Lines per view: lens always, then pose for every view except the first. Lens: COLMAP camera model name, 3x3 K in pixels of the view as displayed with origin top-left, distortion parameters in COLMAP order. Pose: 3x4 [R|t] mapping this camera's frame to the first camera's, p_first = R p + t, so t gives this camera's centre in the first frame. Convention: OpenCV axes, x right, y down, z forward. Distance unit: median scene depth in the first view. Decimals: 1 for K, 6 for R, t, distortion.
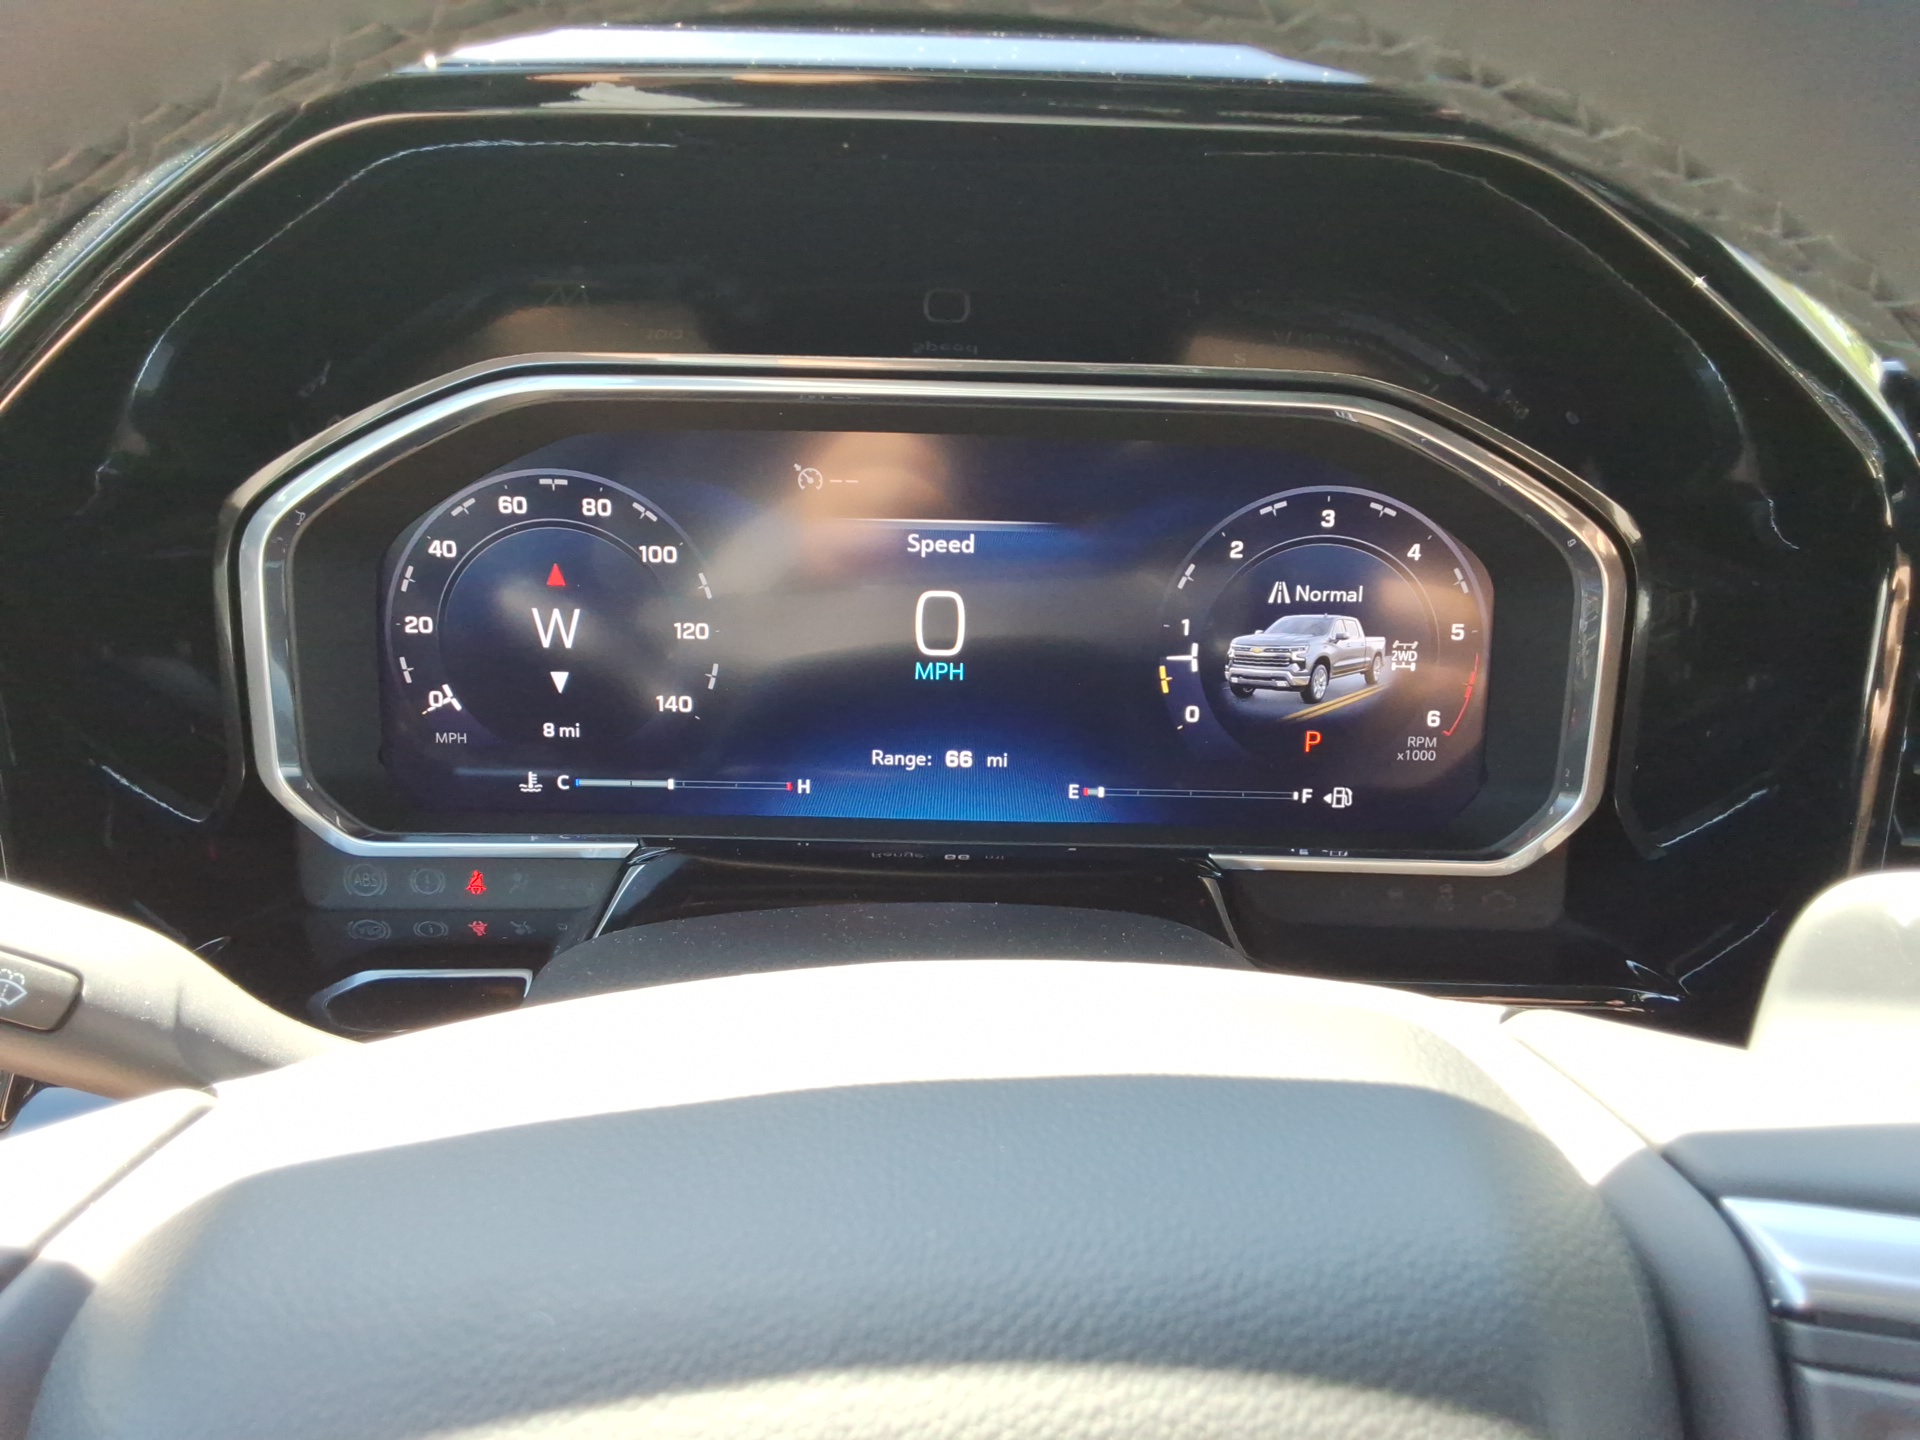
lens RADIAL K [[1536.1, 0, 976.6], [0, 1536.1, 708.3], [0, 0, 1]] dist [0.146642, -0.238788]
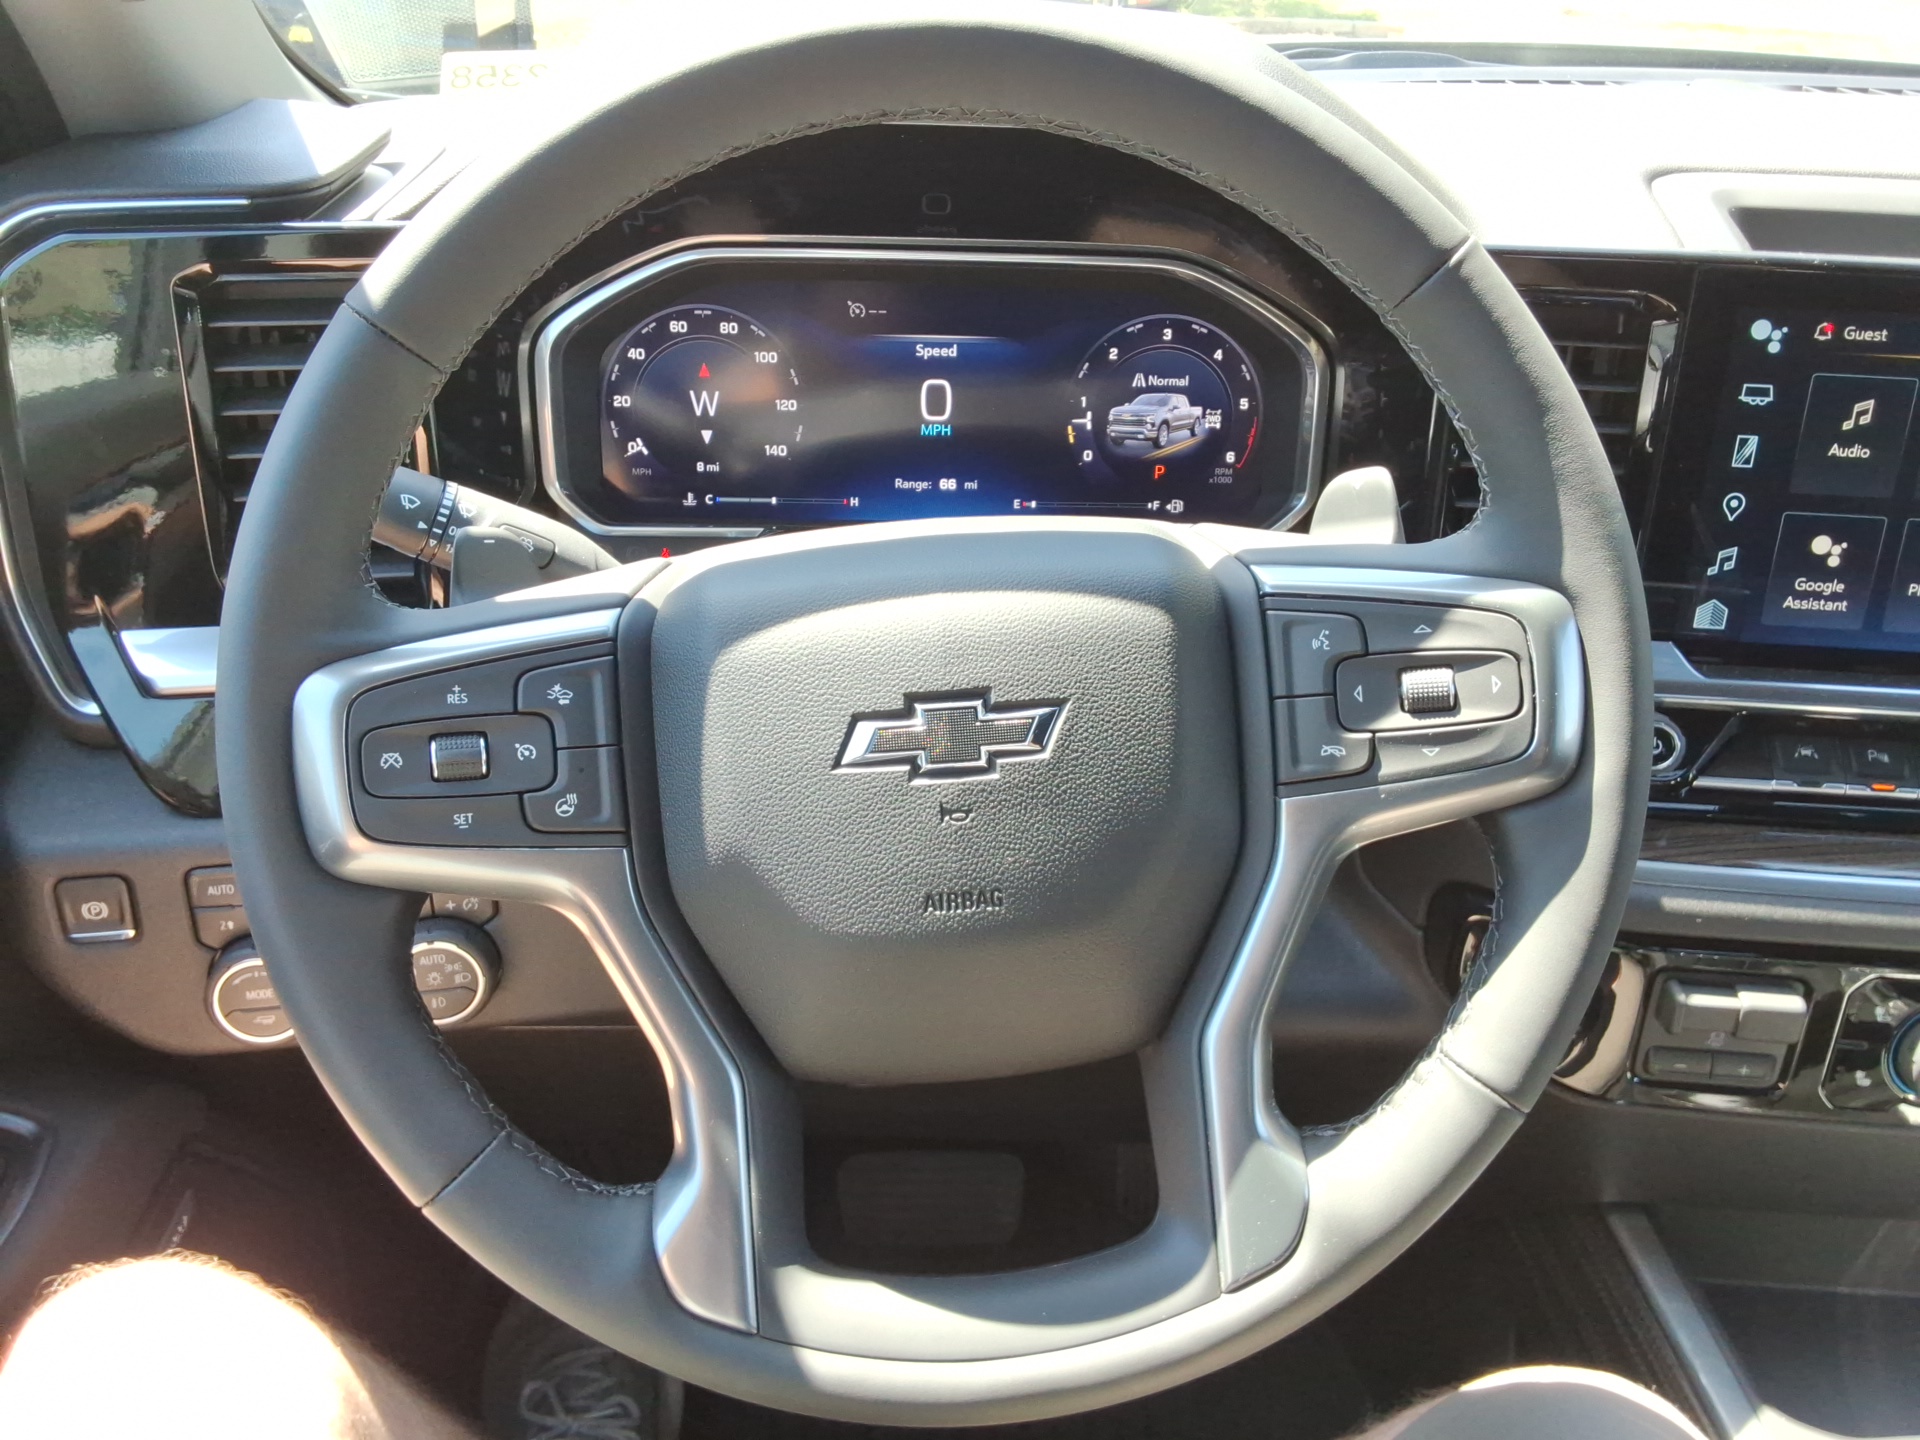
lens RADIAL K [[1562.6, 0, 979.2], [0, 1562.6, 713.9], [0, 0, 1]] dist [0.151799, -0.267073]
pose [[0.999162, -0.012341, 0.039029, -0.047331], [0.008726, 0.995770, 0.091470, 0.126386], [-0.039993, -0.091053, 0.995043, -0.714658]]
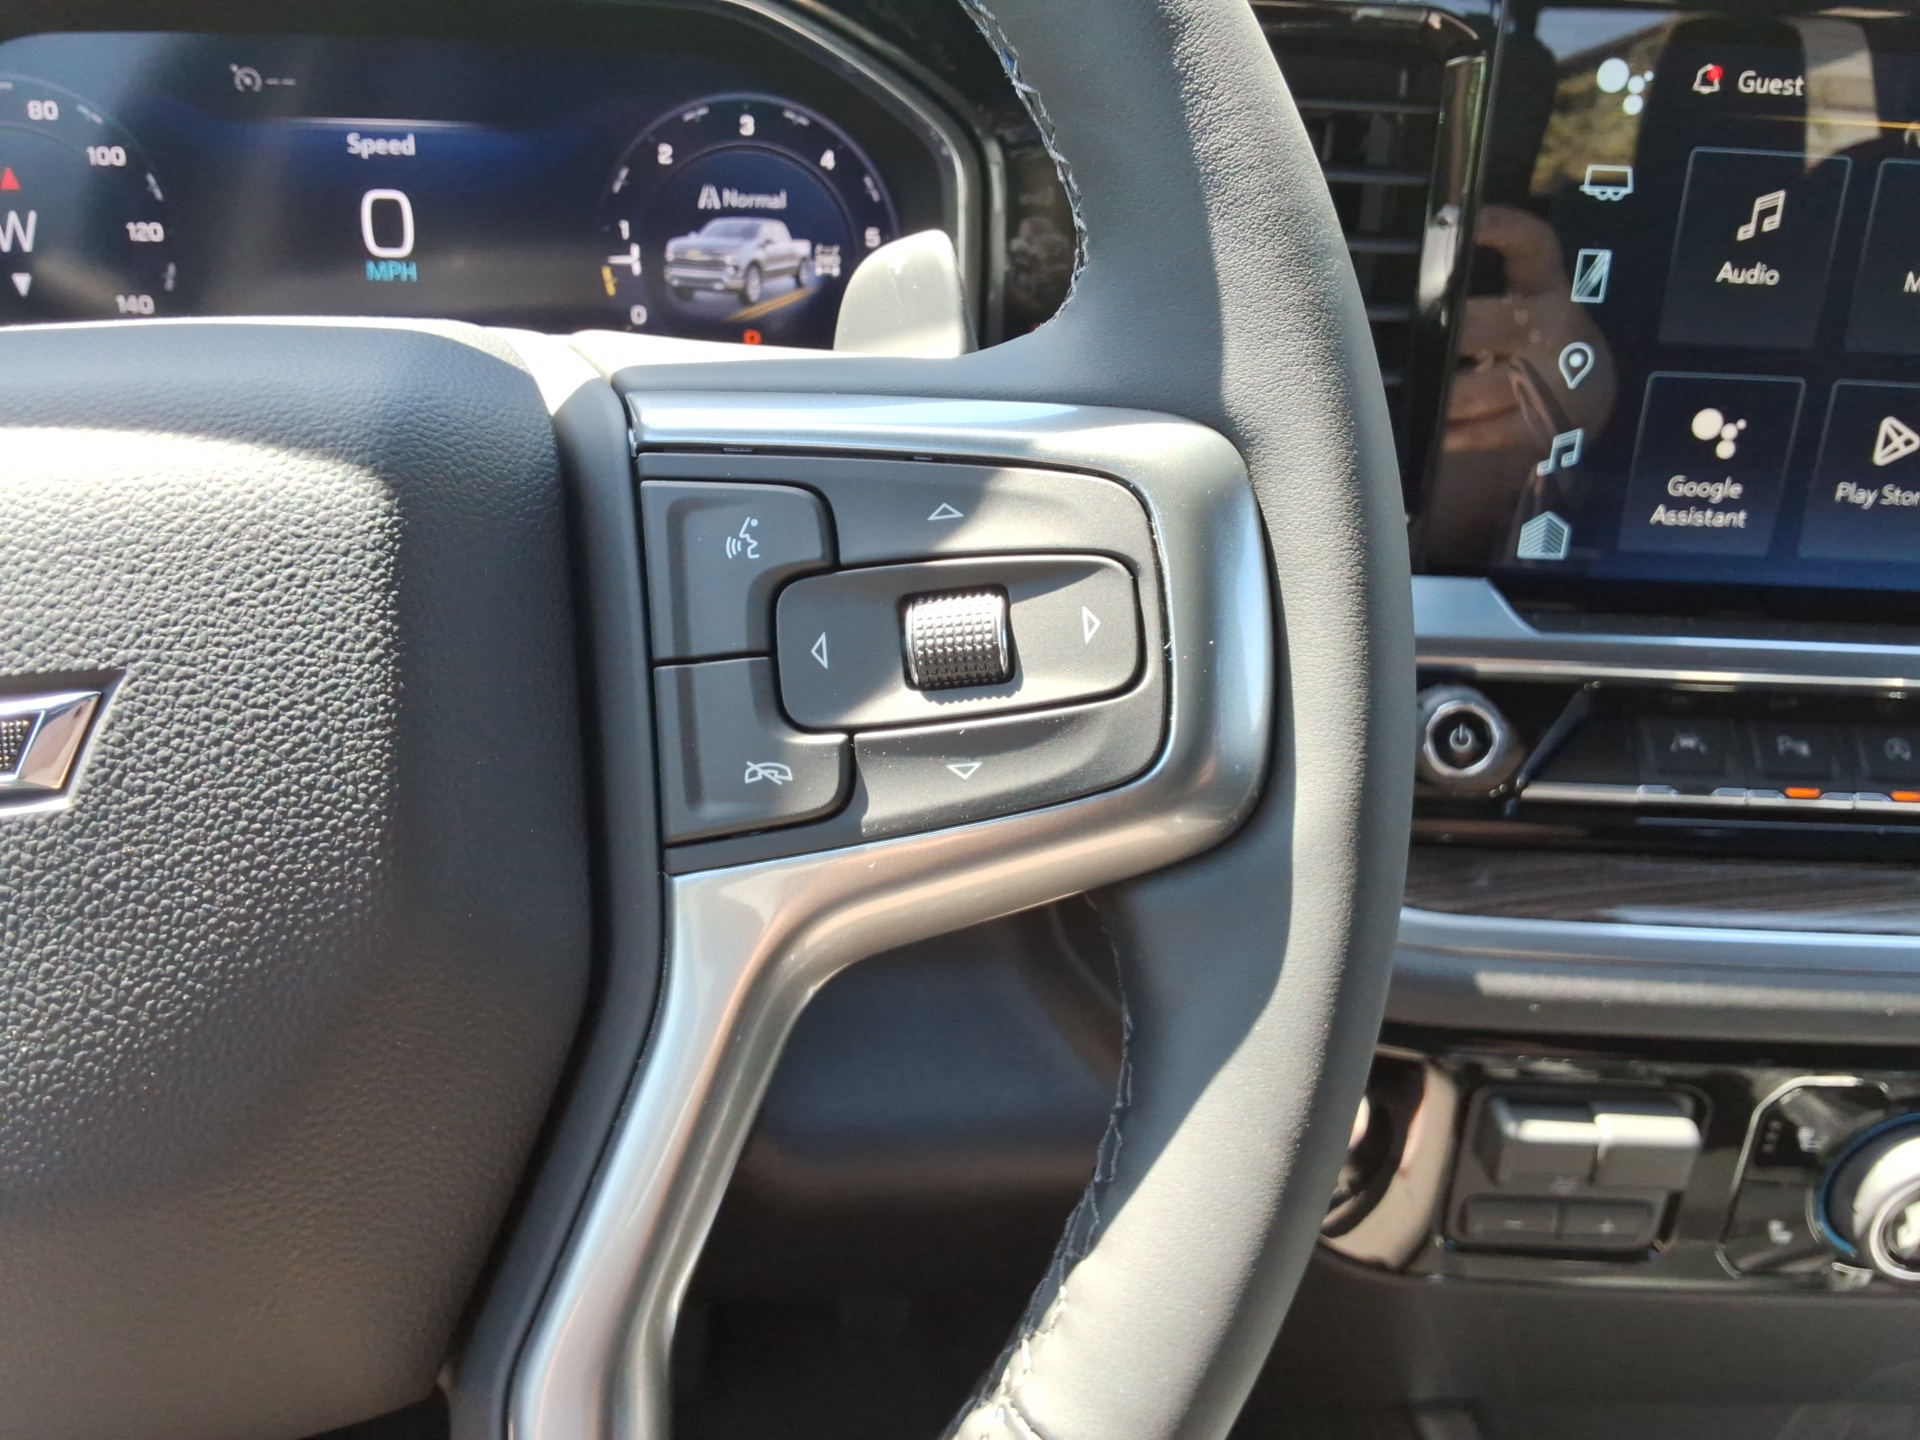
lens RADIAL K [[1562.6, 0, 979.2], [0, 1562.6, 713.9], [0, 0, 1]] dist [0.151799, -0.267073]
pose [[0.992706, -0.033087, 0.115930, 0.242260], [0.022062, 0.995221, 0.095126, 0.185897], [-0.118523, -0.091875, 0.988692, -0.168990]]
